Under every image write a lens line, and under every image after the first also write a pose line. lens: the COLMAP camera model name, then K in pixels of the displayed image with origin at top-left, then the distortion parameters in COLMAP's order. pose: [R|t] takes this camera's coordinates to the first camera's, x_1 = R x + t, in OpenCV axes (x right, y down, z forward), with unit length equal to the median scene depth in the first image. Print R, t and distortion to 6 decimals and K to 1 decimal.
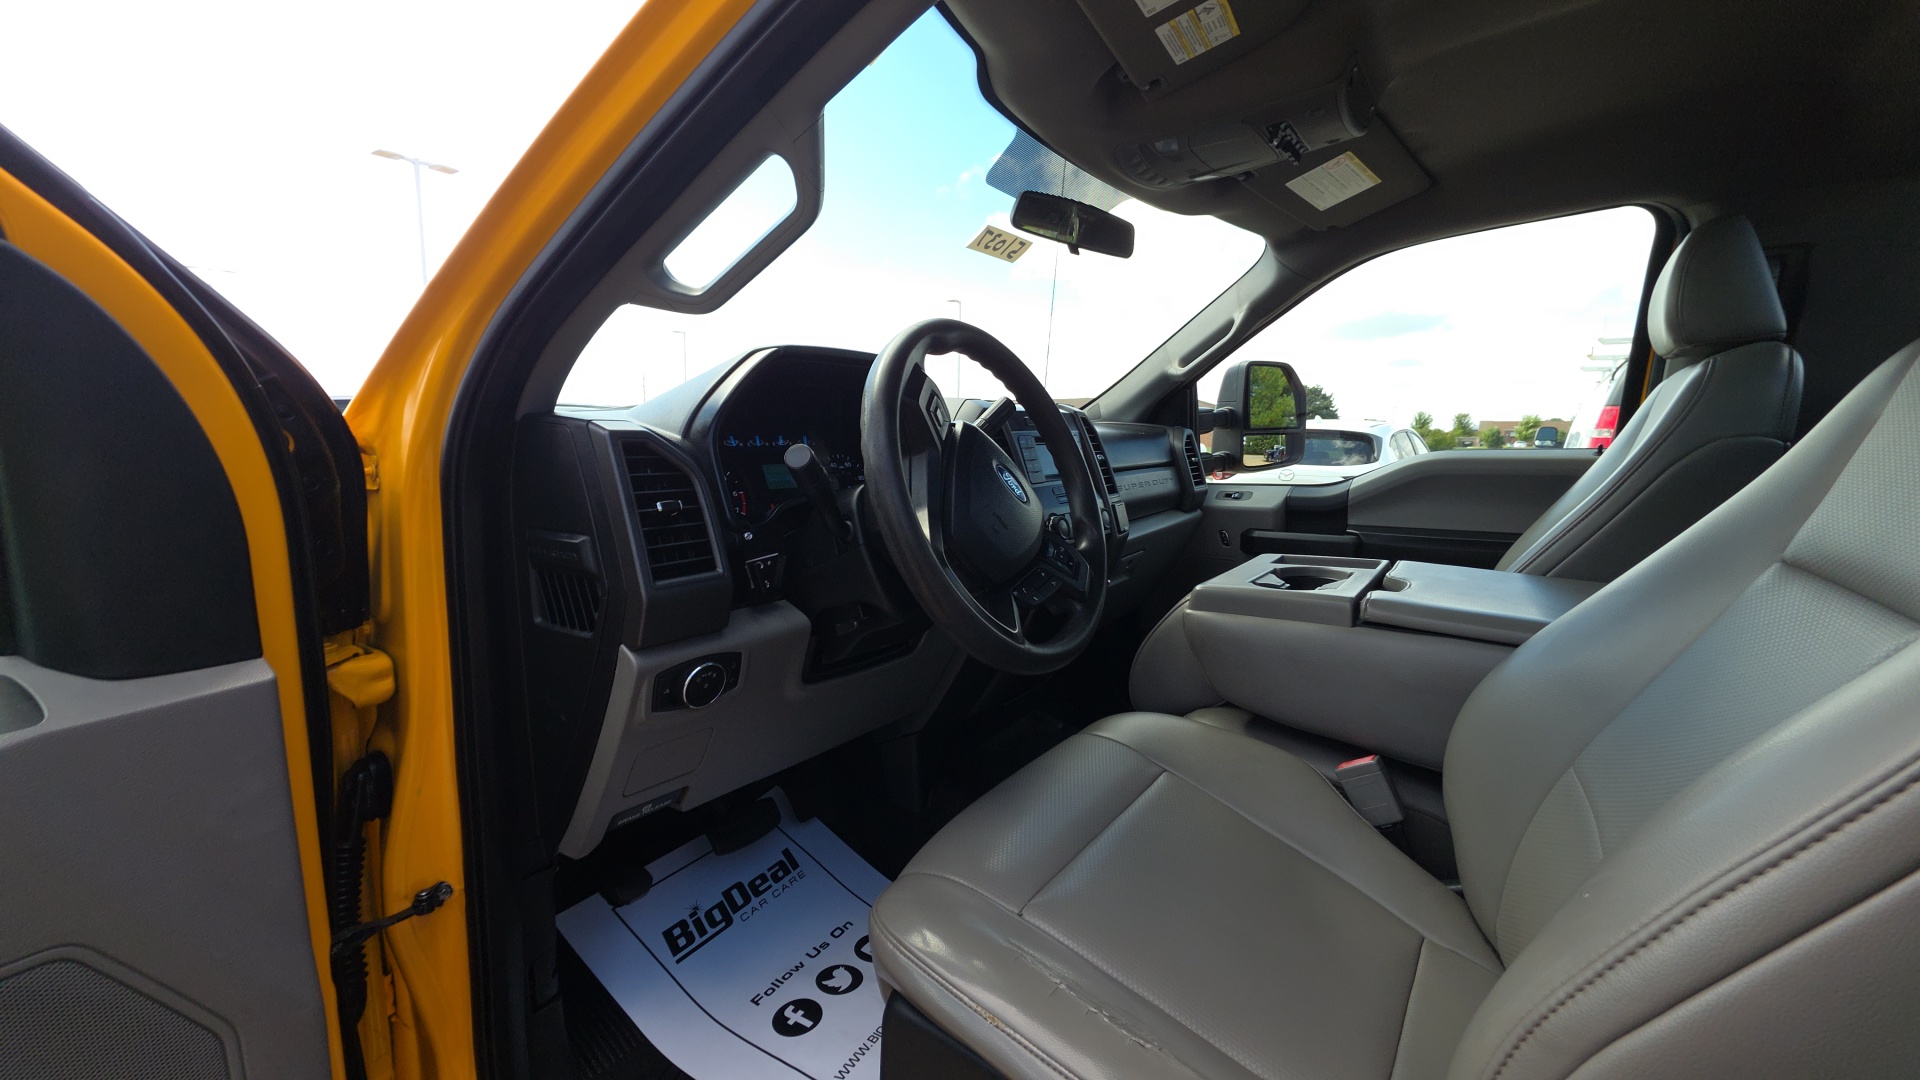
lens RADIAL K [[747.5, 0, 957.7], [0, 747.5, 538.1], [0, 0, 1]] dist [-0.004284, -0.000581]
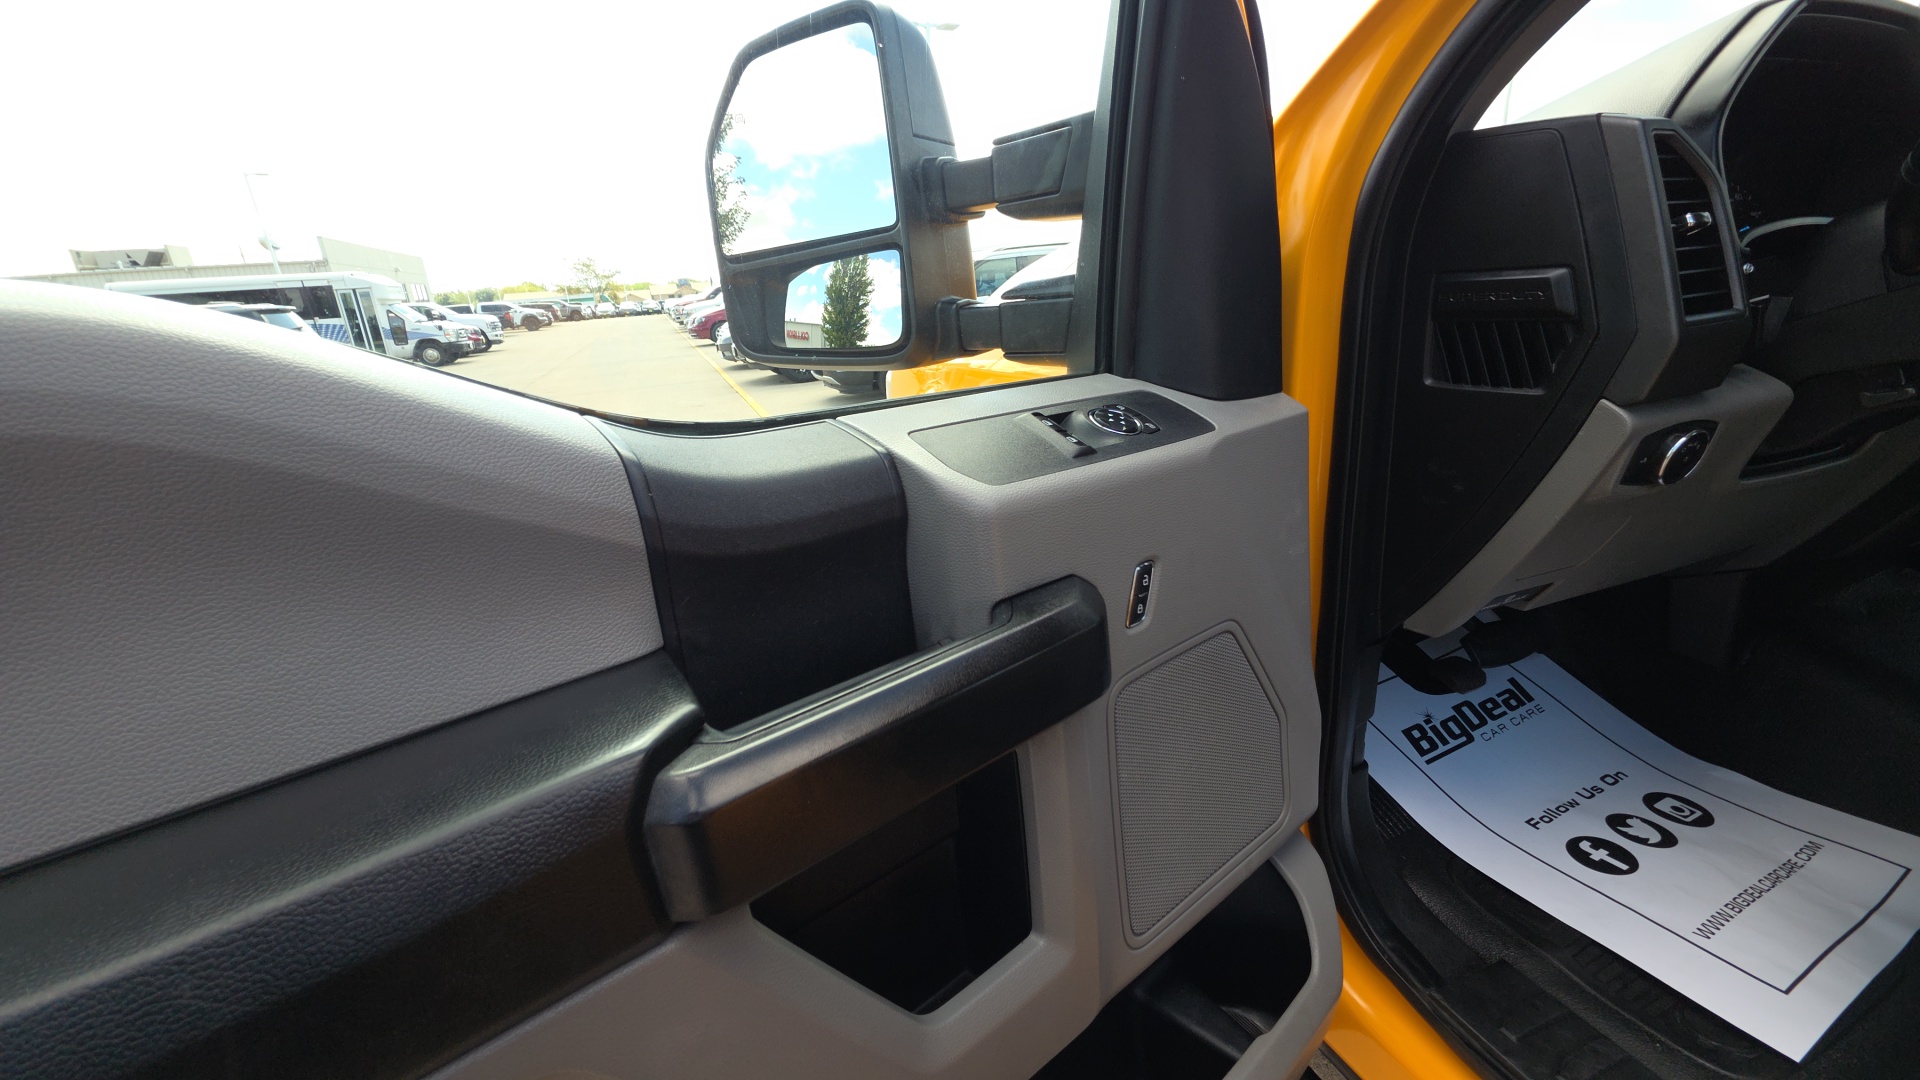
lens RADIAL K [[747.5, 0, 955.0], [0, 747.5, 550.3], [0, 0, 1]] dist [-0.004284, -0.000581]
pose [[0.823101, 0.109838, -0.557172, -0.346077], [0.020892, 0.974597, 0.222991, 0.064597], [0.567511, -0.195184, 0.799896, -0.067355]]
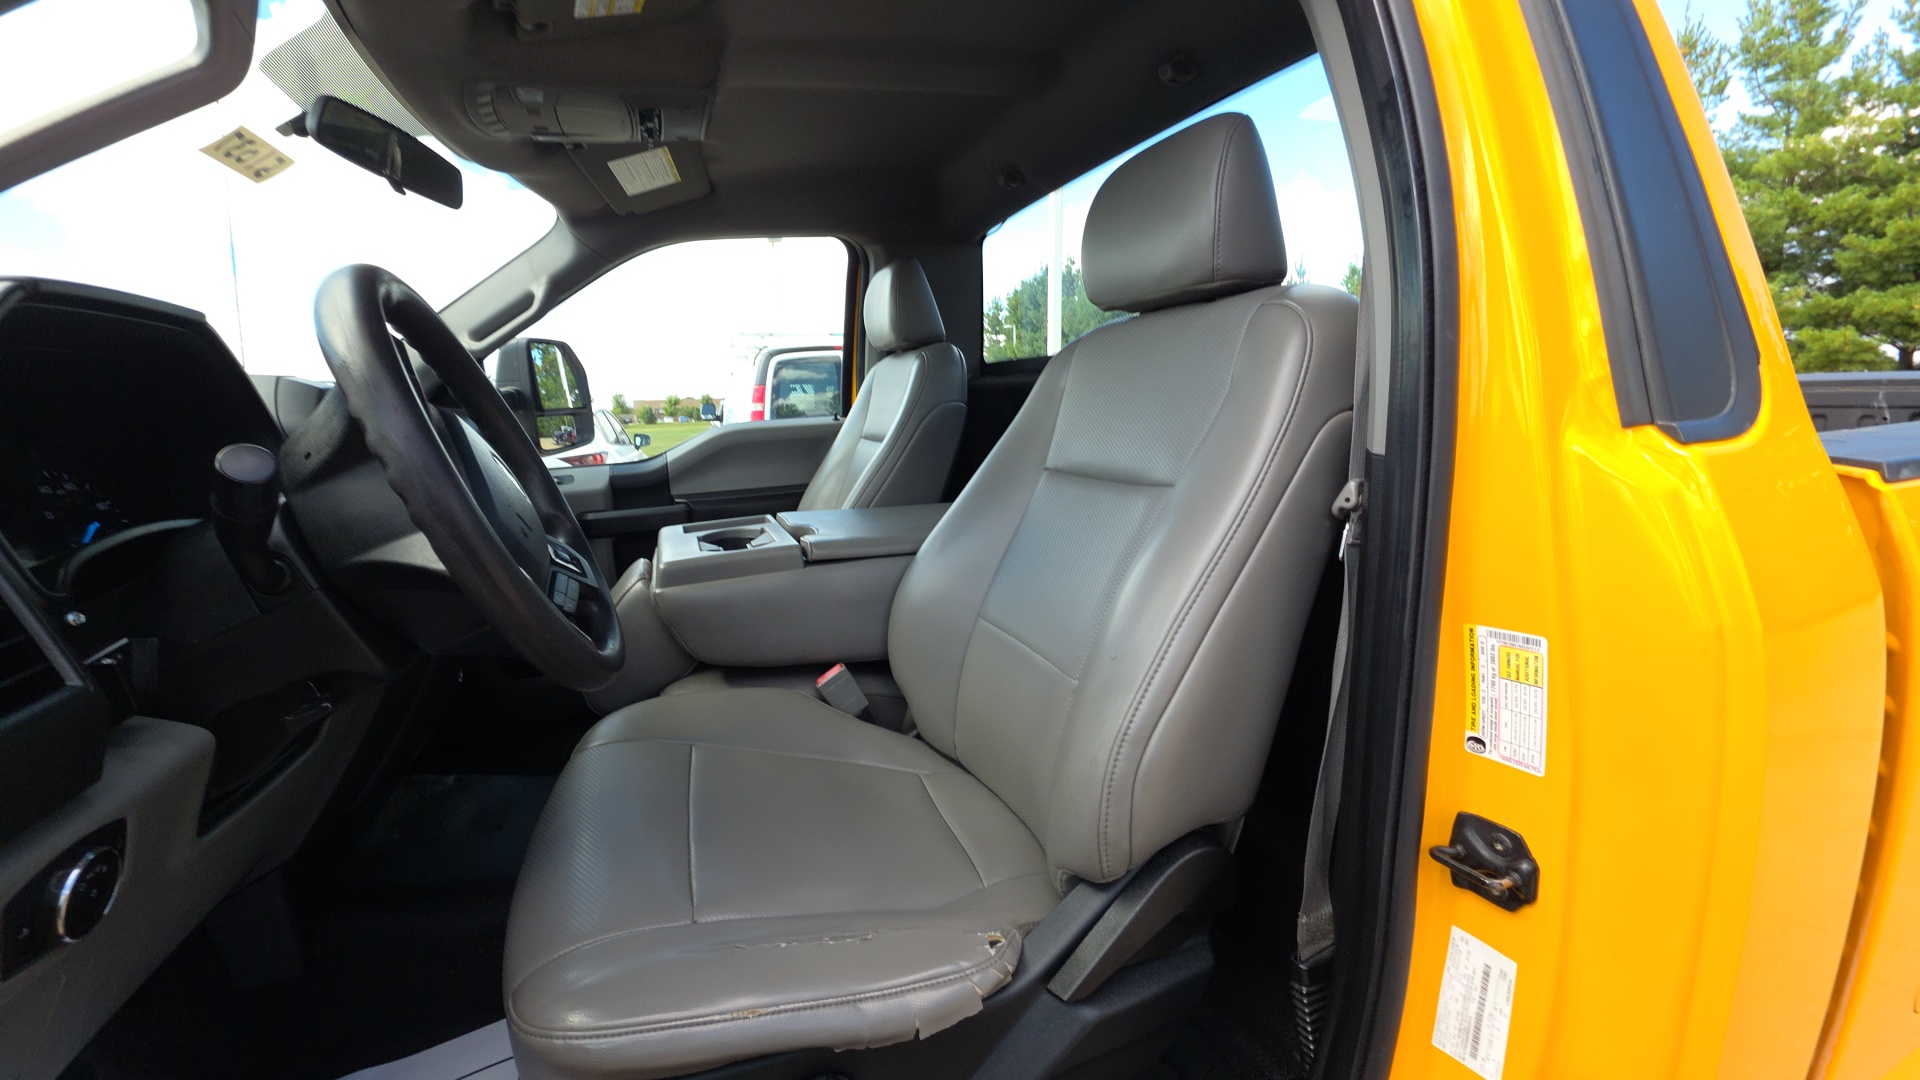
lens RADIAL K [[747.5, 0, 957.2], [0, 747.5, 538.3], [0, 0, 1]] dist [-0.004284, -0.000581]
pose [[0.544432, -0.170315, 0.821332, -0.259523], [0.149467, 0.983197, 0.104803, -0.014851], [-0.825381, 0.065704, 0.560740, 0.097198]]
